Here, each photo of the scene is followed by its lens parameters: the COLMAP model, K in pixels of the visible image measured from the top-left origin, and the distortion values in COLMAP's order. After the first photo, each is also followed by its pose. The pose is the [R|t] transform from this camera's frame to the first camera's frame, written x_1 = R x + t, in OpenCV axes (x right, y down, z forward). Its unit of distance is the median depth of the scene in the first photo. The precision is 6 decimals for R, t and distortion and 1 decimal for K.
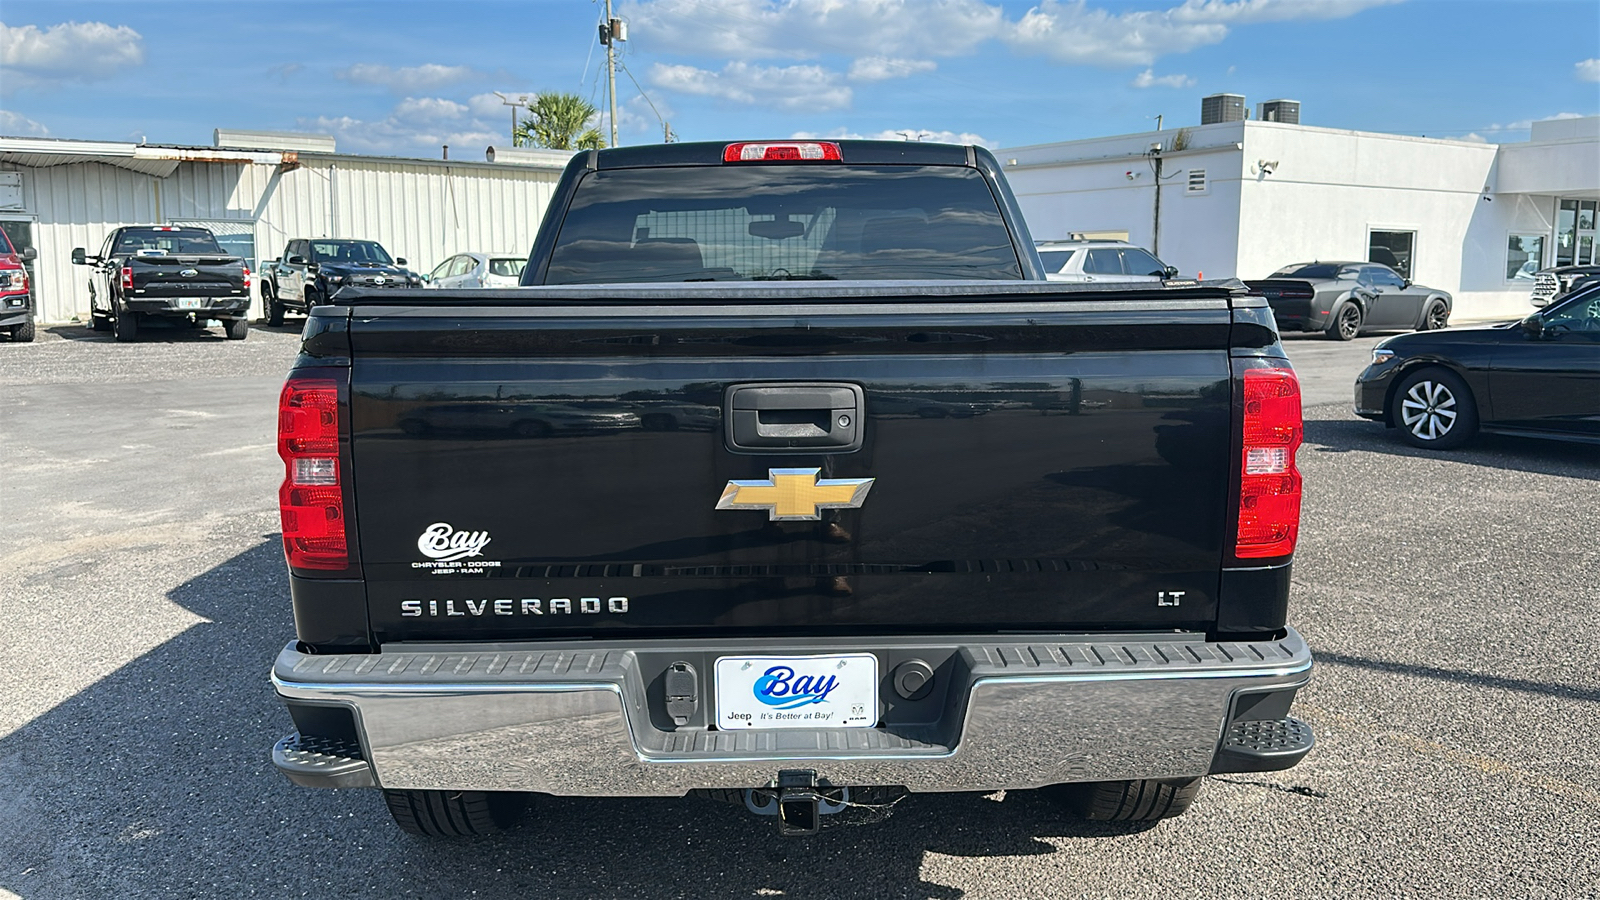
lens RADIAL K [[1387.7, 0, 800.0], [0, 1387.7, 450.0], [0, 0, 1]] dist [0.052797, -0.123013]
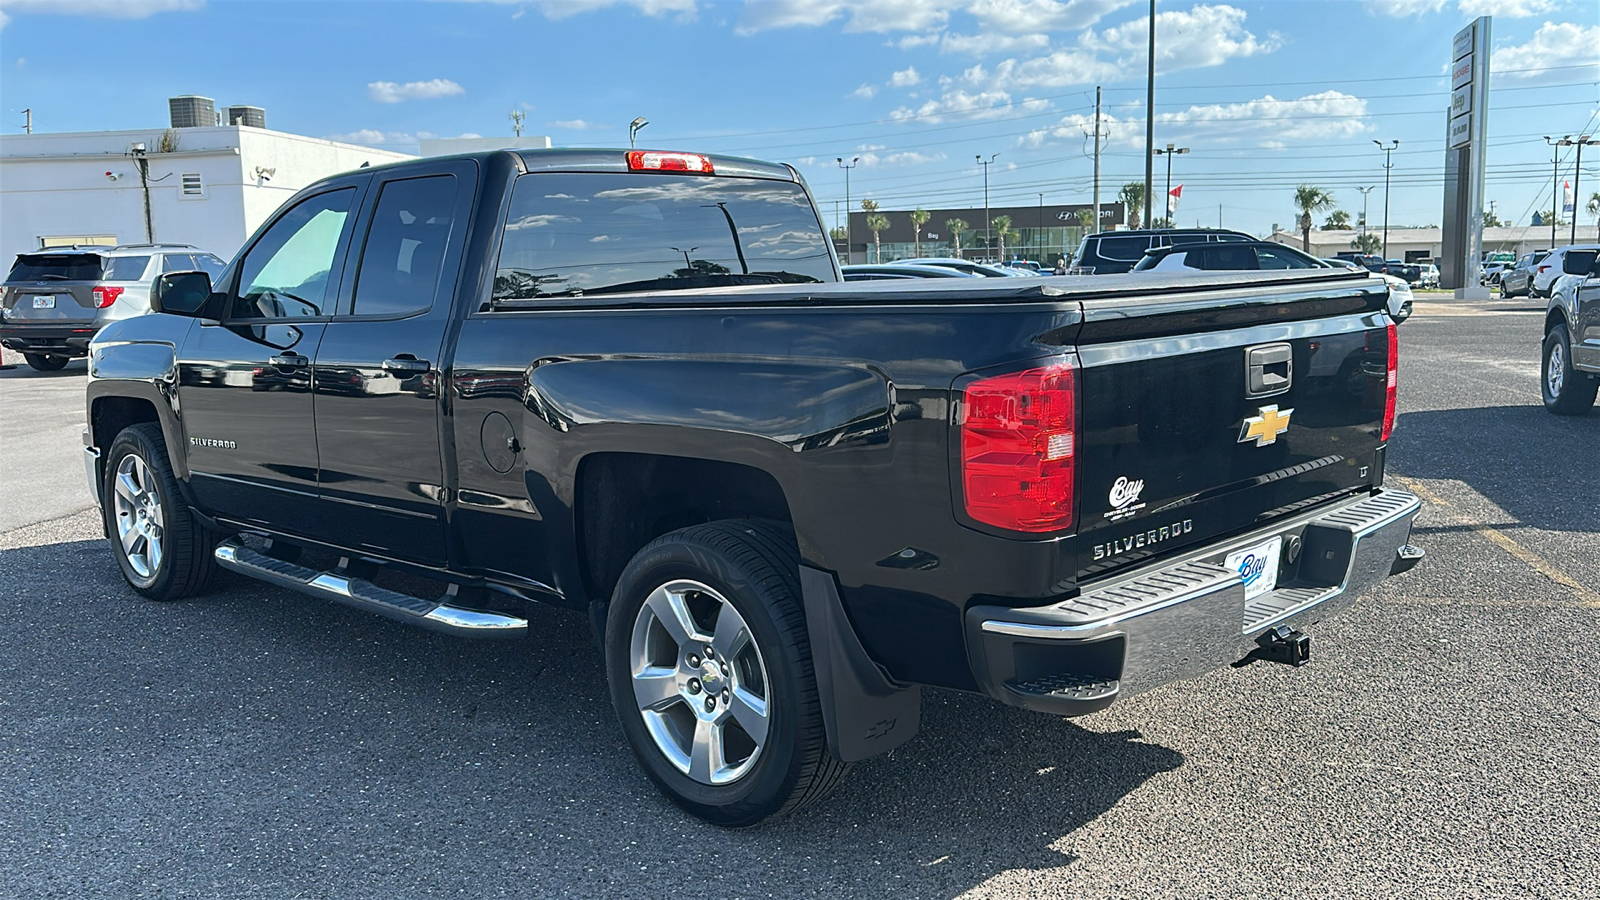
lens RADIAL K [[1392.4, 0, 800.0], [0, 1392.4, 450.0], [0, 0, 1]] dist [-0.010973, -0.014132]
pose [[0.703635, -0.096602, 0.703964, -0.137489], [0.099448, 0.994353, 0.037049, -0.004625], [-0.703568, 0.043939, 0.709269, 0.035041]]
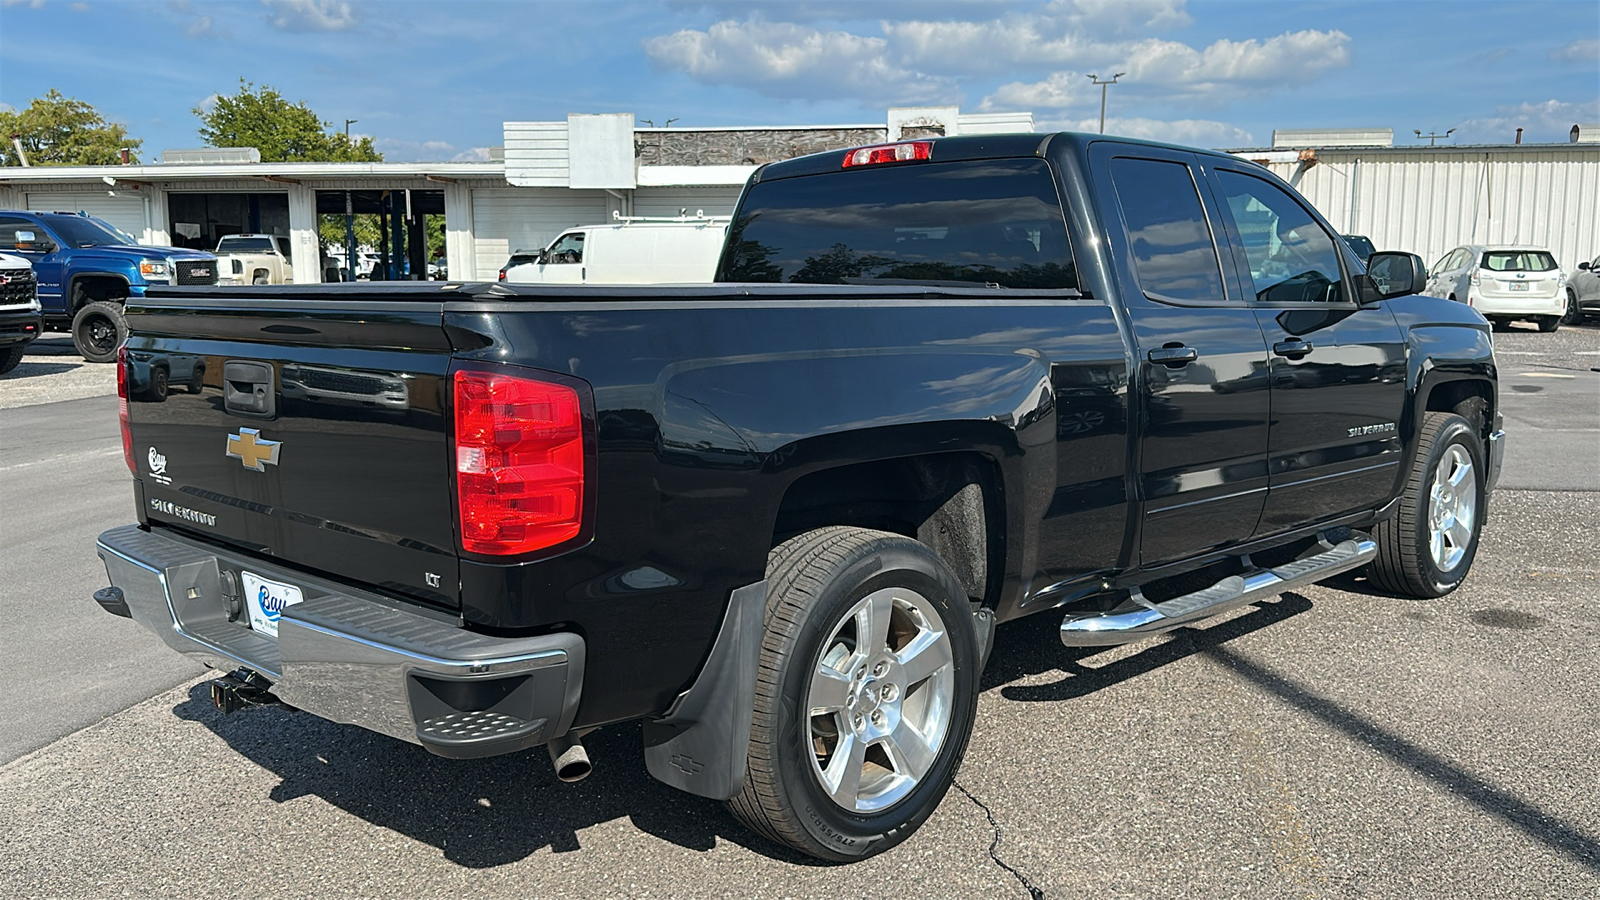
lens RADIAL K [[1367.2, 0, 800.0], [0, 1367.2, 450.0], [0, 0, 1]] dist [0.141339, -0.273630]
pose [[0.695338, 0.088483, -0.713215, 0.127918], [-0.085951, 0.995508, 0.039709, -0.006284], [0.713525, 0.033690, 0.699820, 0.048345]]
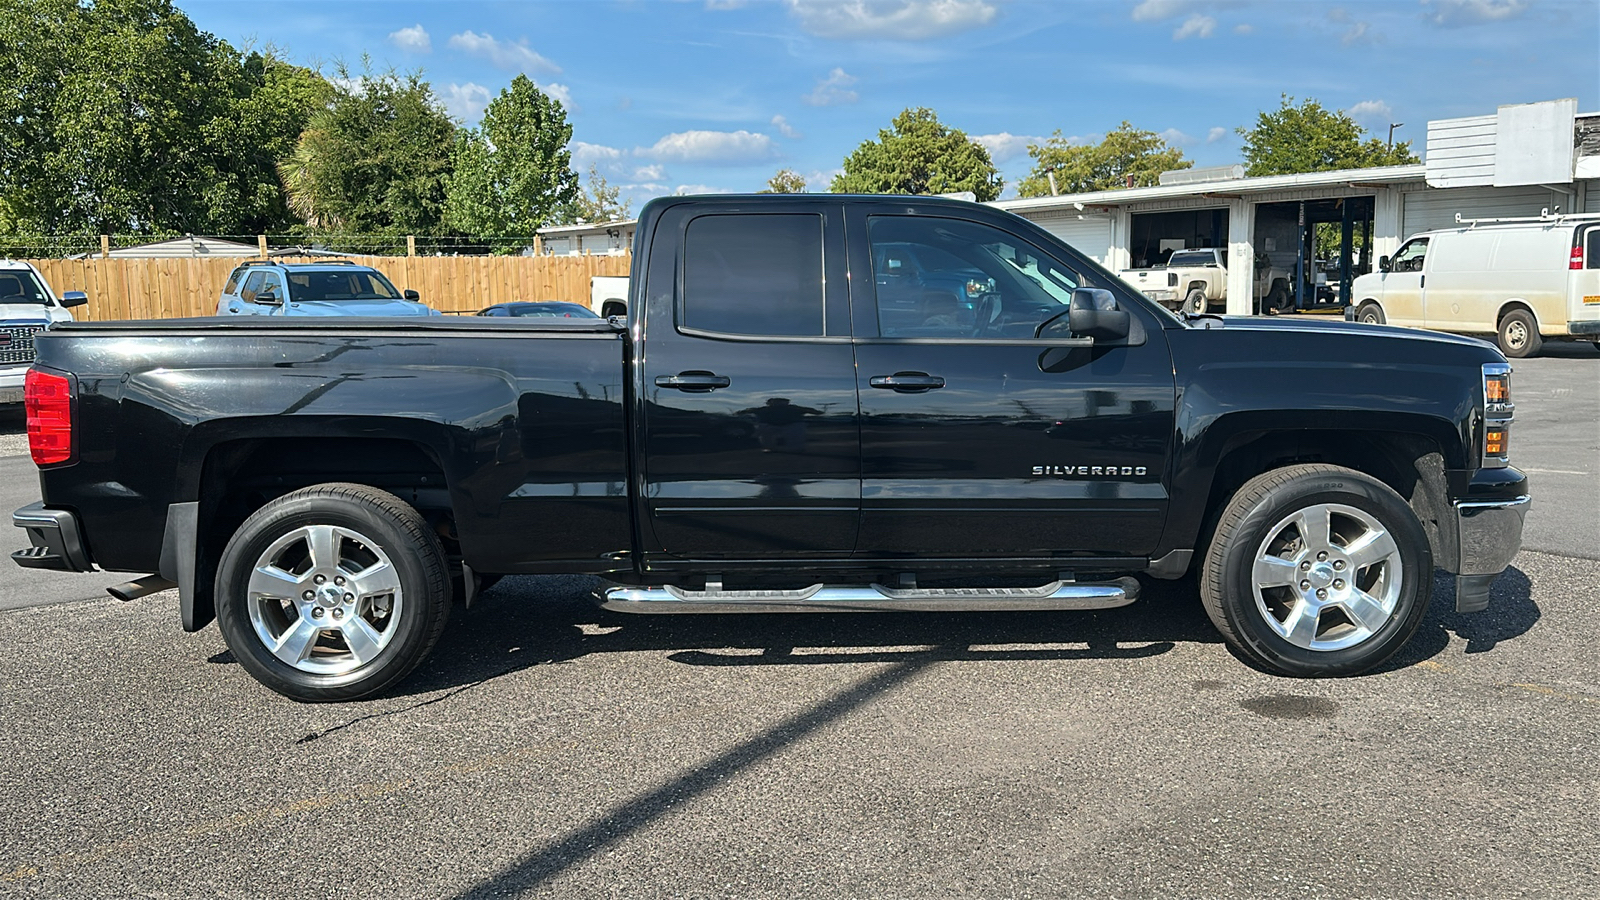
lens RADIAL K [[1387.7, 0, 800.0], [0, 1387.7, 450.0], [0, 0, 1]] dist [0.052797, -0.123013]
pose [[-0.002480, 0.113756, -0.993506, 0.231470], [-0.107549, 0.987716, 0.113361, -0.028038], [0.994197, 0.107131, 0.009785, 0.199586]]
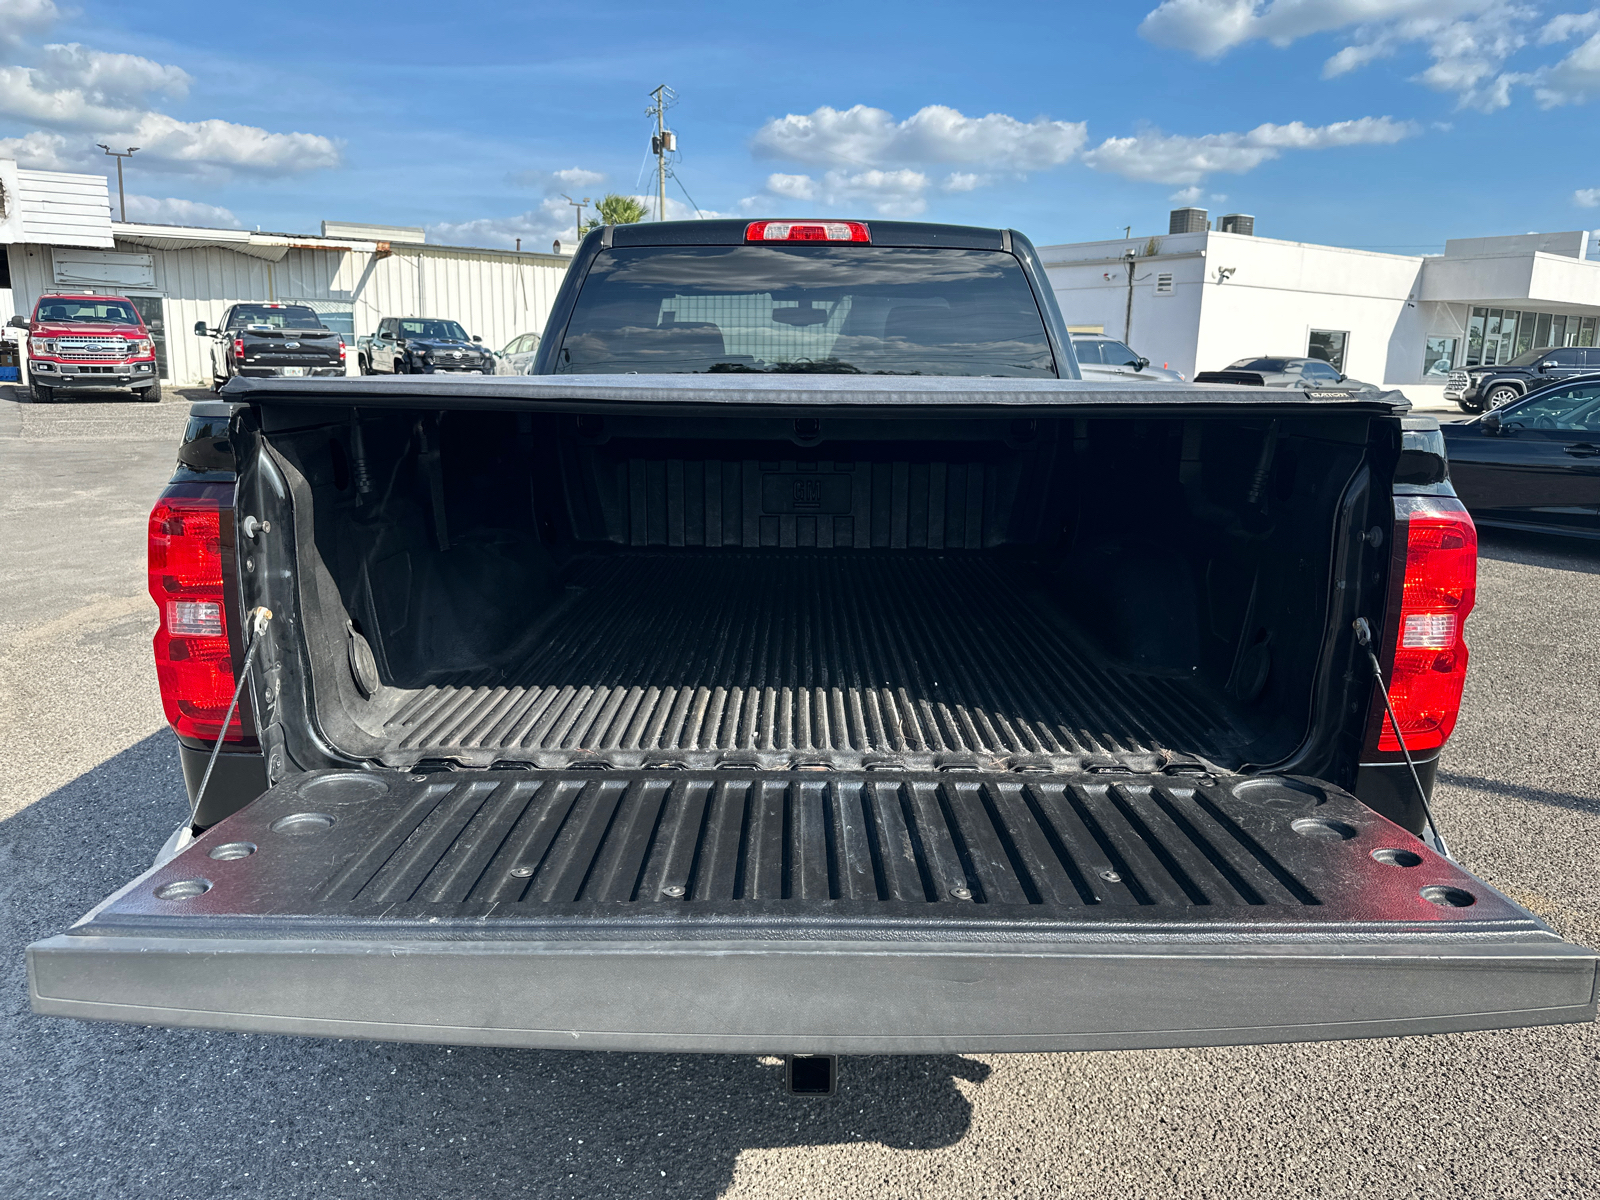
lens RADIAL K [[1140.9, 0, 800.0], [0, 1140.9, 600.0], [0, 0, 1]] dist [-0.005674, -0.004598]
pose [[0.999636, 0.024561, -0.011165, -0.000644], [-0.023524, 0.996098, 0.085060, -0.005530], [0.013210, -0.084766, 0.996313, 0.037973]]
